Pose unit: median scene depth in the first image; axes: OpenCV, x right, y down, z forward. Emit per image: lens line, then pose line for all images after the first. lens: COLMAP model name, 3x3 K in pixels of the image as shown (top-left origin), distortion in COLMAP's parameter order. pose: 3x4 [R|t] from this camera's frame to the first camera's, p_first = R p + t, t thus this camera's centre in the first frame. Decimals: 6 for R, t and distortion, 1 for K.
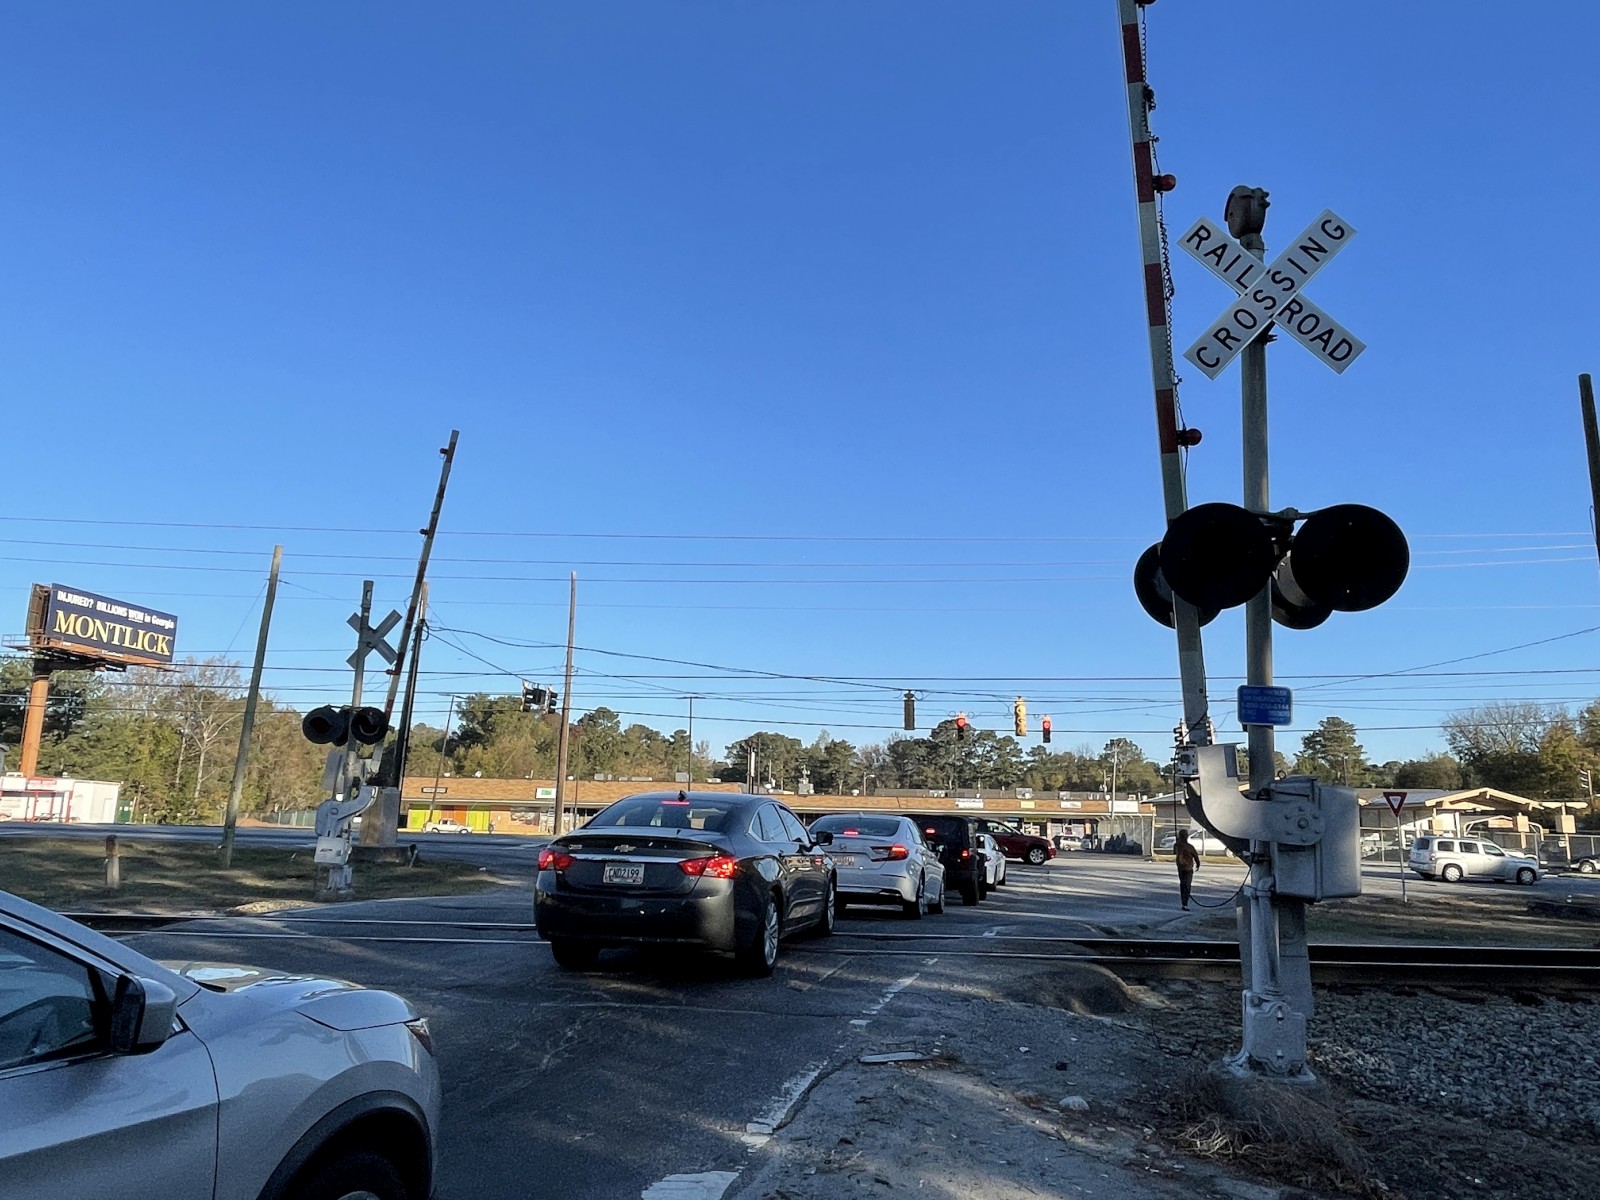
lens RADIAL K [[1092.7, 0, 800.3], [0, 1092.7, 607.3], [0, 0, 1]] dist [-0.009152, -0.002564]
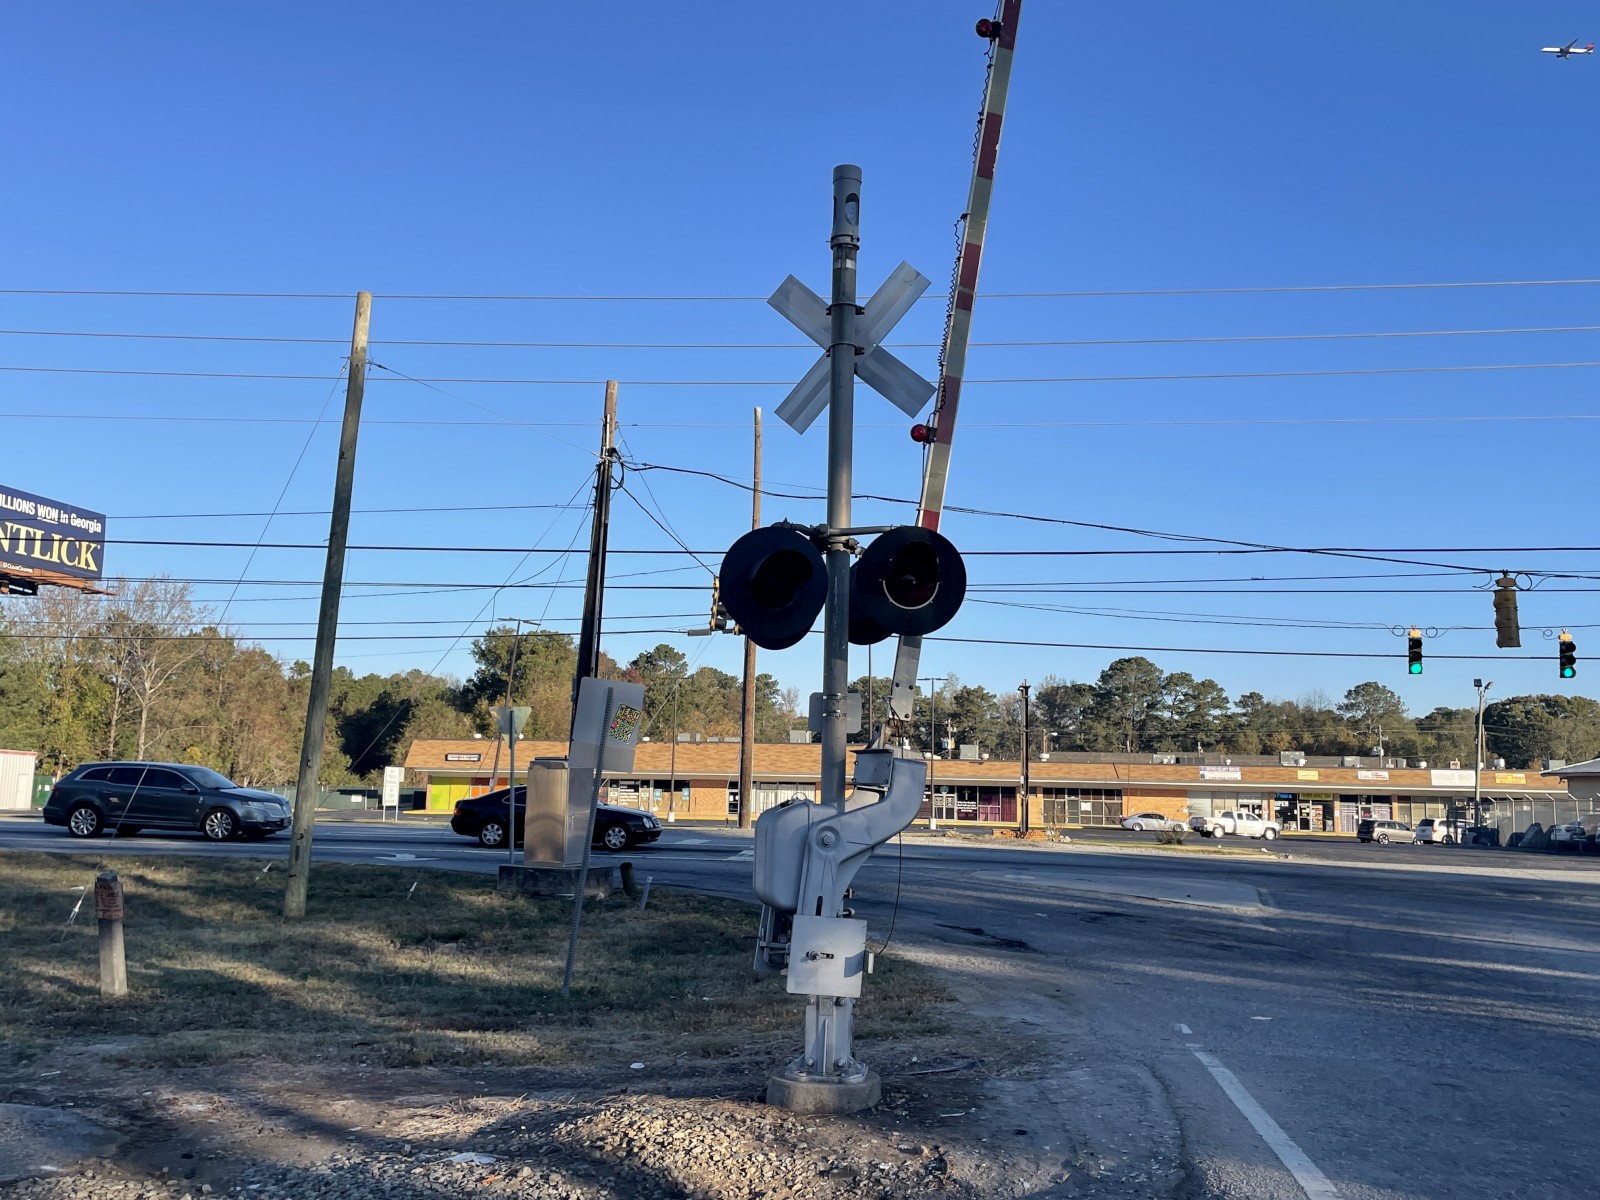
lens RADIAL K [[1441.1, 0, 806.4], [0, 1441.1, 606.2], [0, 0, 1]] dist [0.067937, -0.049634]
pose [[0.997918, -0.010879, -0.063564, -0.068756], [0.014915, 0.997879, 0.063372, 0.015069], [0.062740, -0.064188, 0.995964, 0.097011]]
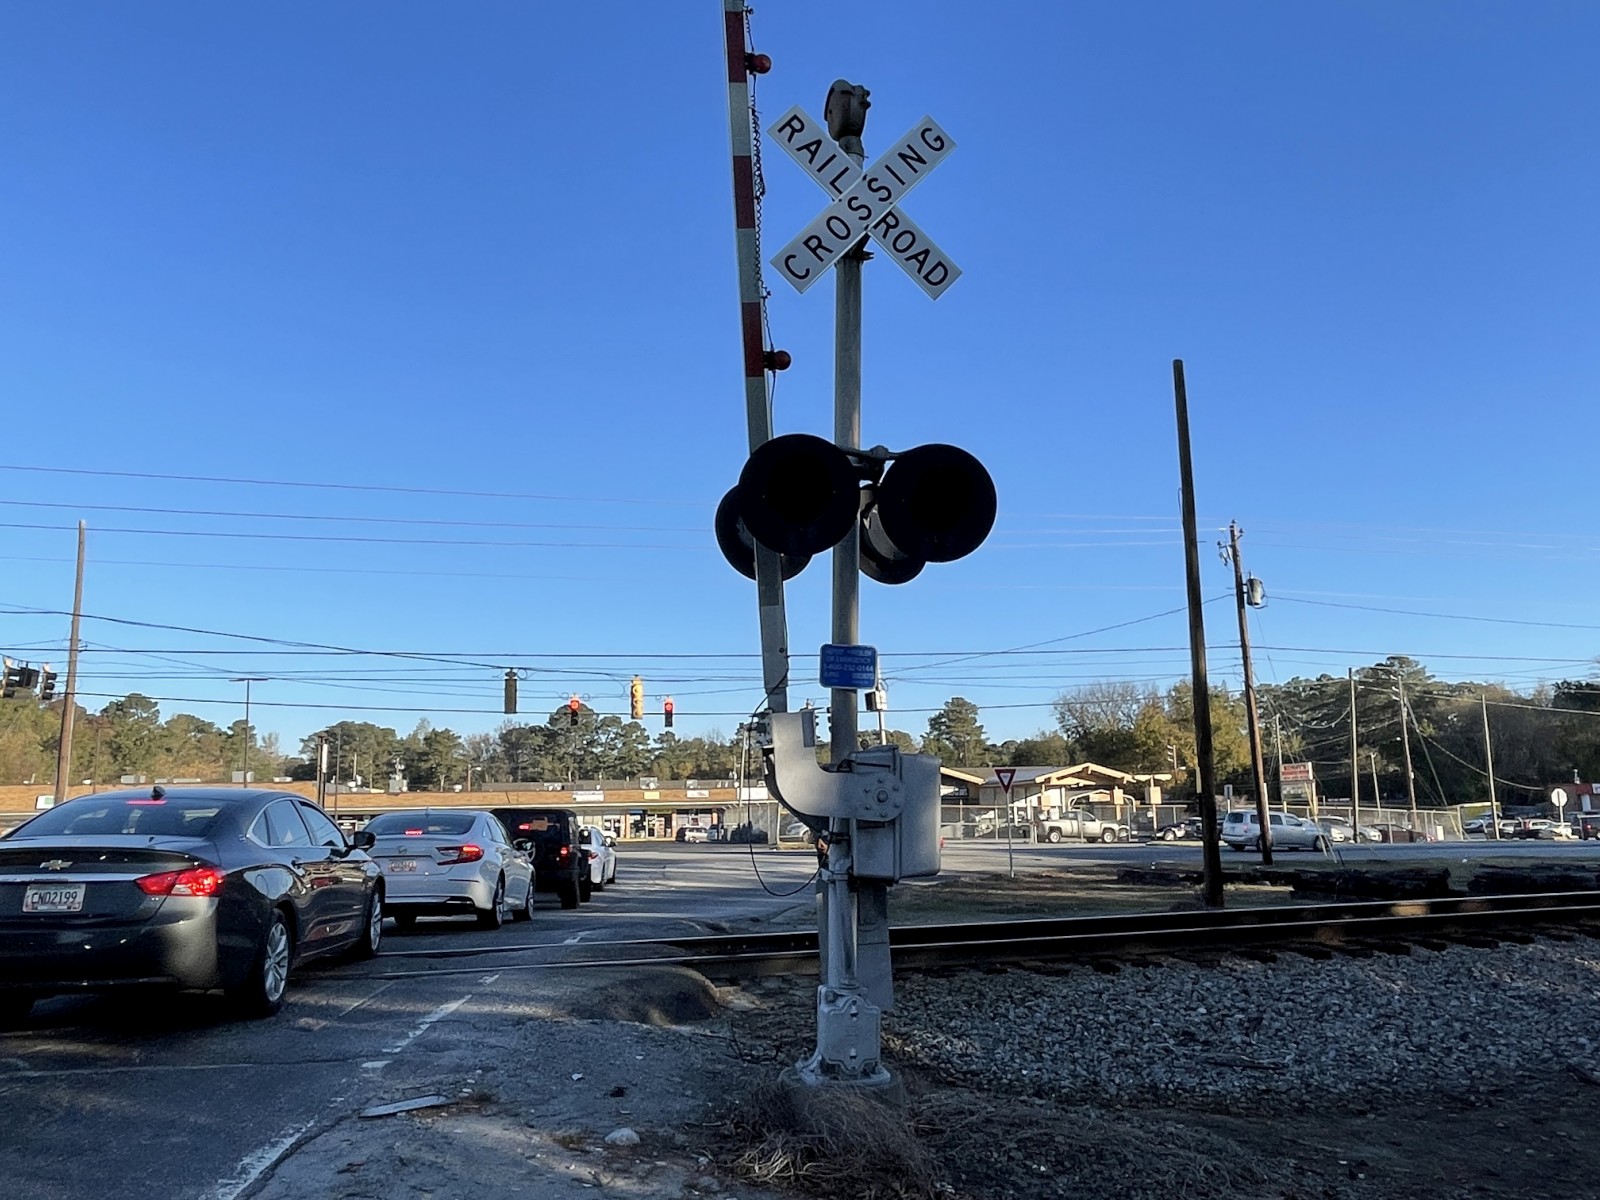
lens RADIAL K [[1204.6, 0, 810.8], [0, 1204.6, 614.3], [0, 0, 1]] dist [-0.008052, -0.006422]
pose [[0.945590, 0.013030, 0.325100, 0.004579], [-0.022128, 0.999460, 0.024304, 0.001436], [-0.324608, -0.030175, 0.945367, 0.004878]]
